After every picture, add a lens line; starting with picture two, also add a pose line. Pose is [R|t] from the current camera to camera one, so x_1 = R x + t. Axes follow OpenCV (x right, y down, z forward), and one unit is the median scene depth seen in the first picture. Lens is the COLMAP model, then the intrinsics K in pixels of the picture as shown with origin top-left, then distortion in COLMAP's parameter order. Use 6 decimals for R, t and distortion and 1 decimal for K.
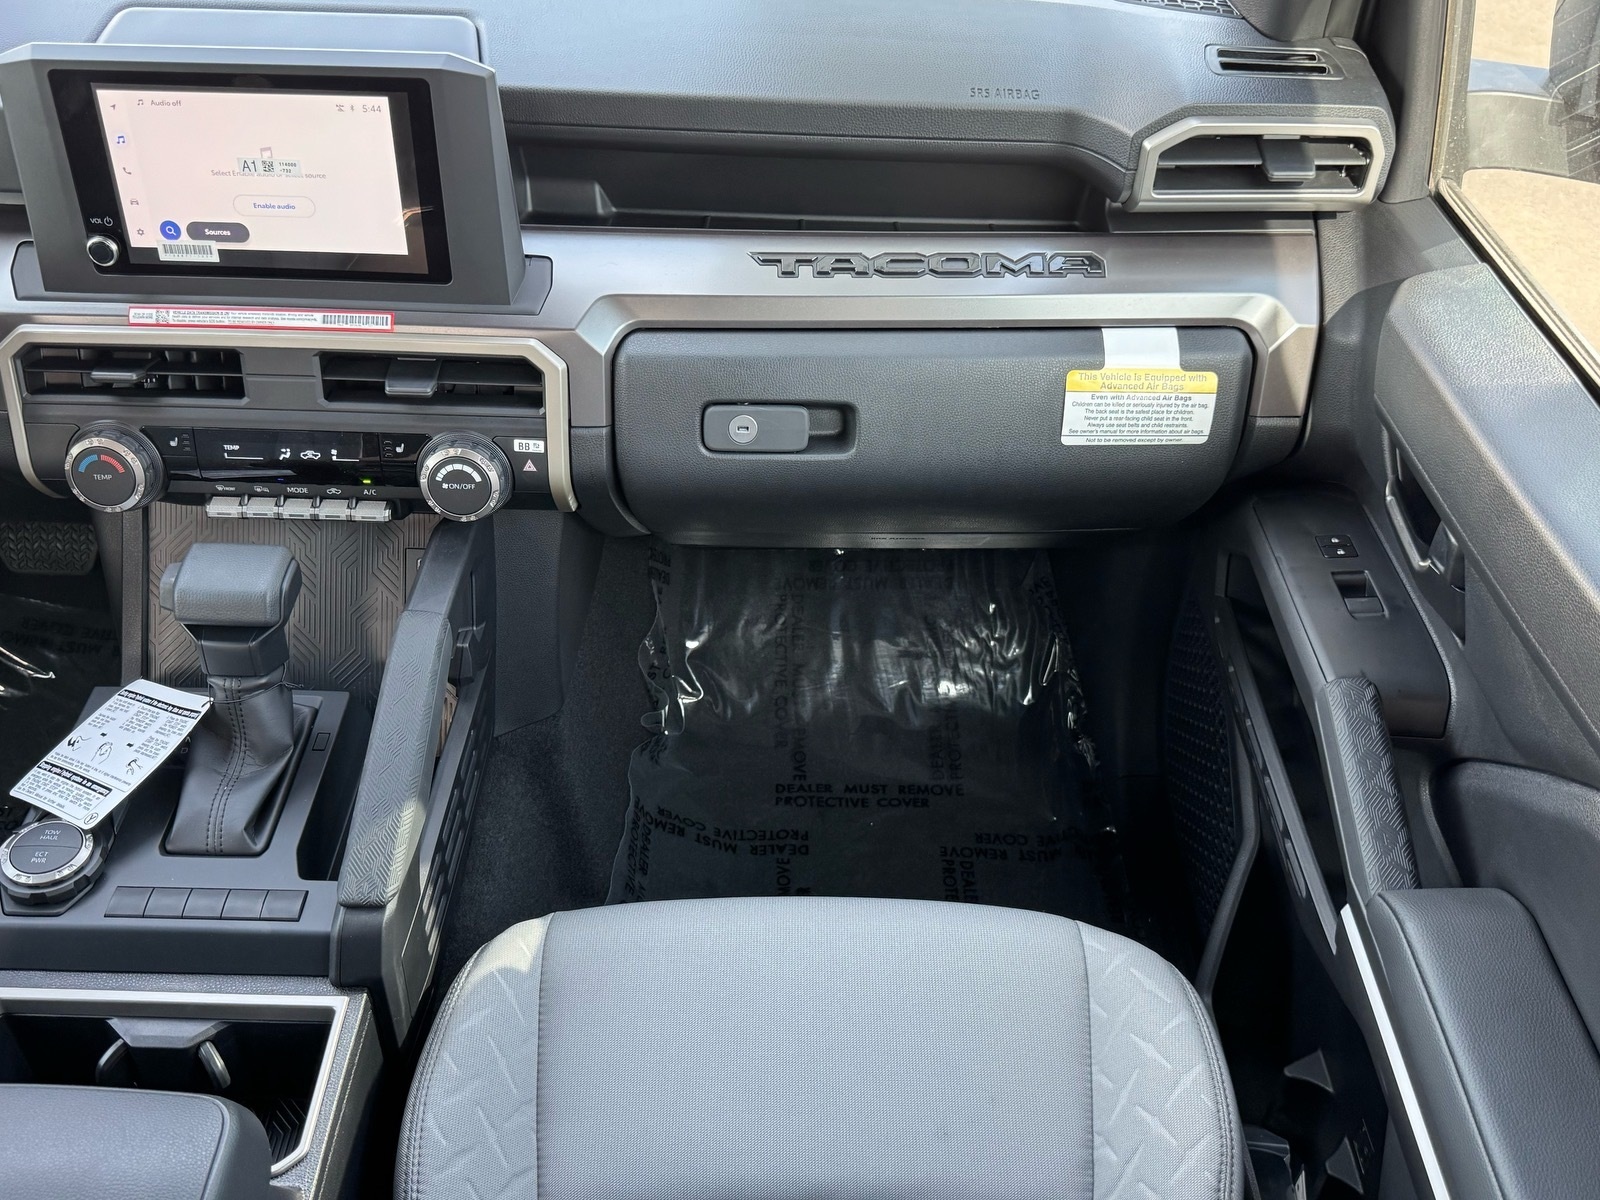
lens RADIAL K [[1488.8, 0, 793.1], [0, 1488.8, 605.5], [0, 0, 1]] dist [0.192700, -0.471700]
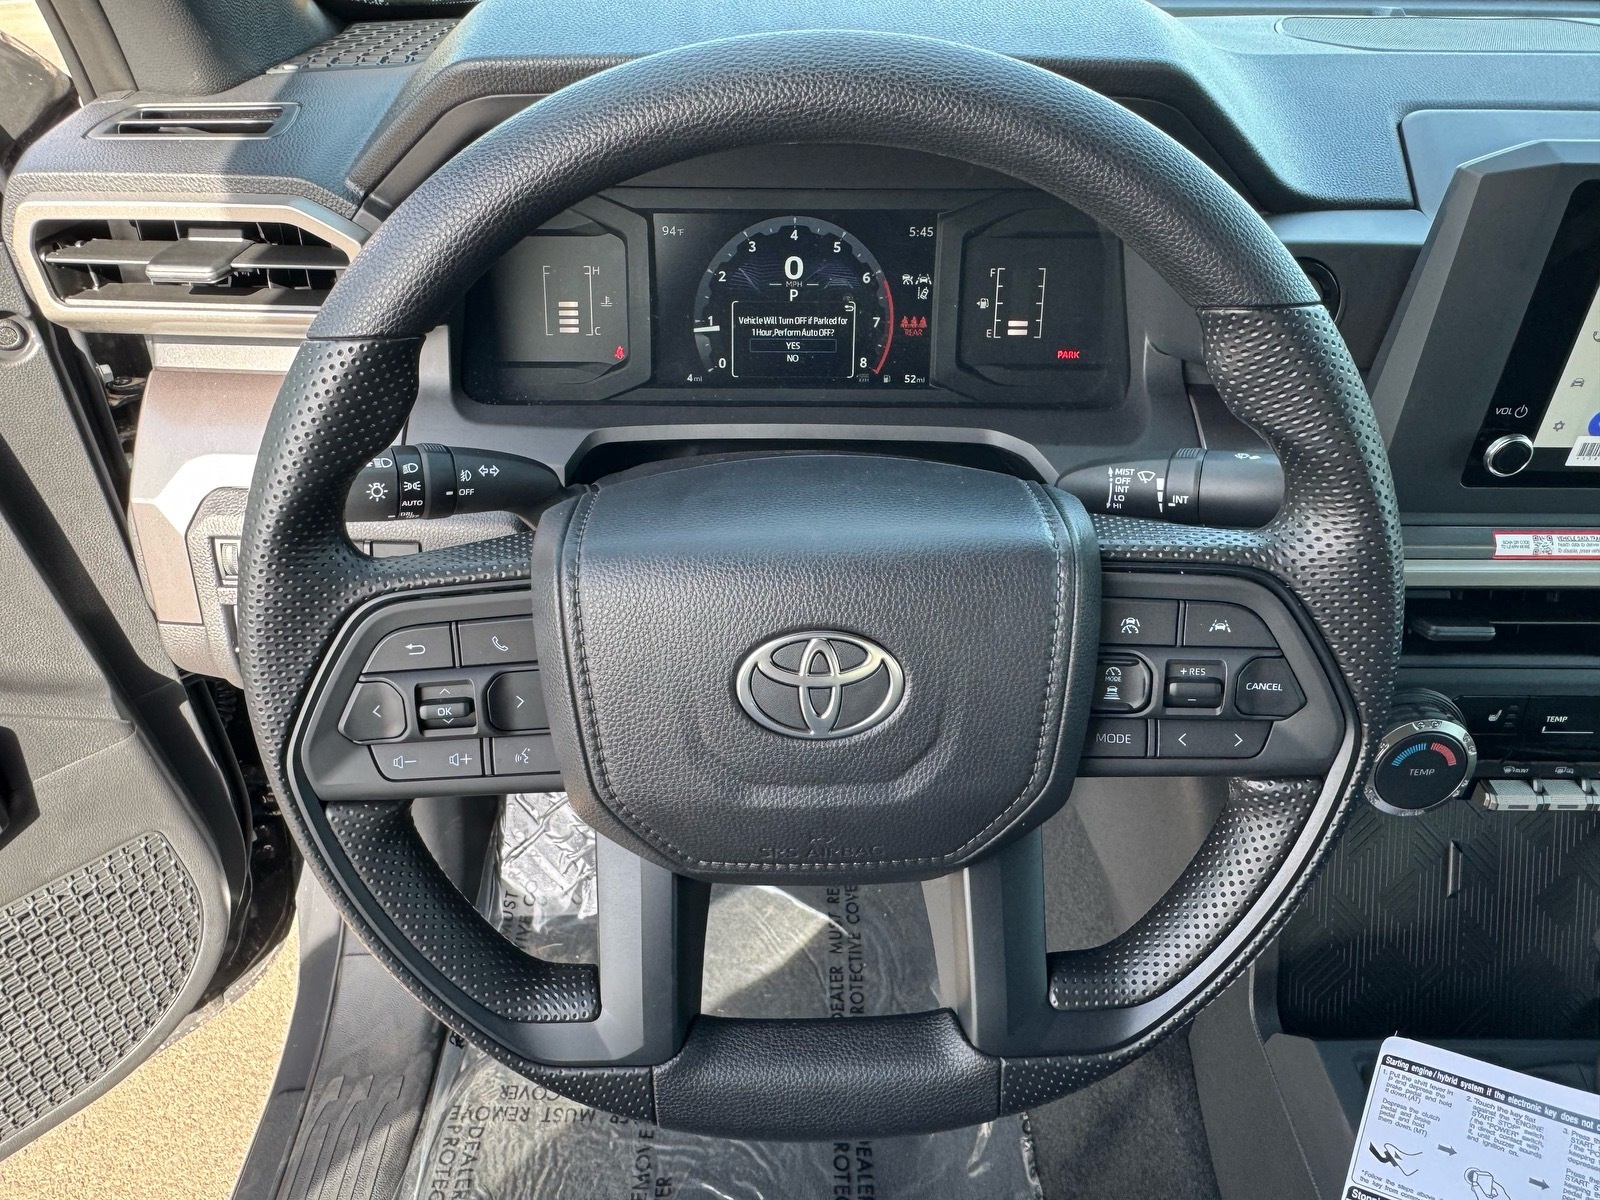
lens RADIAL K [[1085.4, 0, 763.1], [0, 1085.4, 602.1], [0, 0, 1]] dist [0.001281, -0.001698]
pose [[0.999798, -0.015898, -0.012258, -0.747151], [0.015508, 0.999390, -0.031276, -0.151205], [0.012747, 0.031079, 0.999436, 0.492073]]
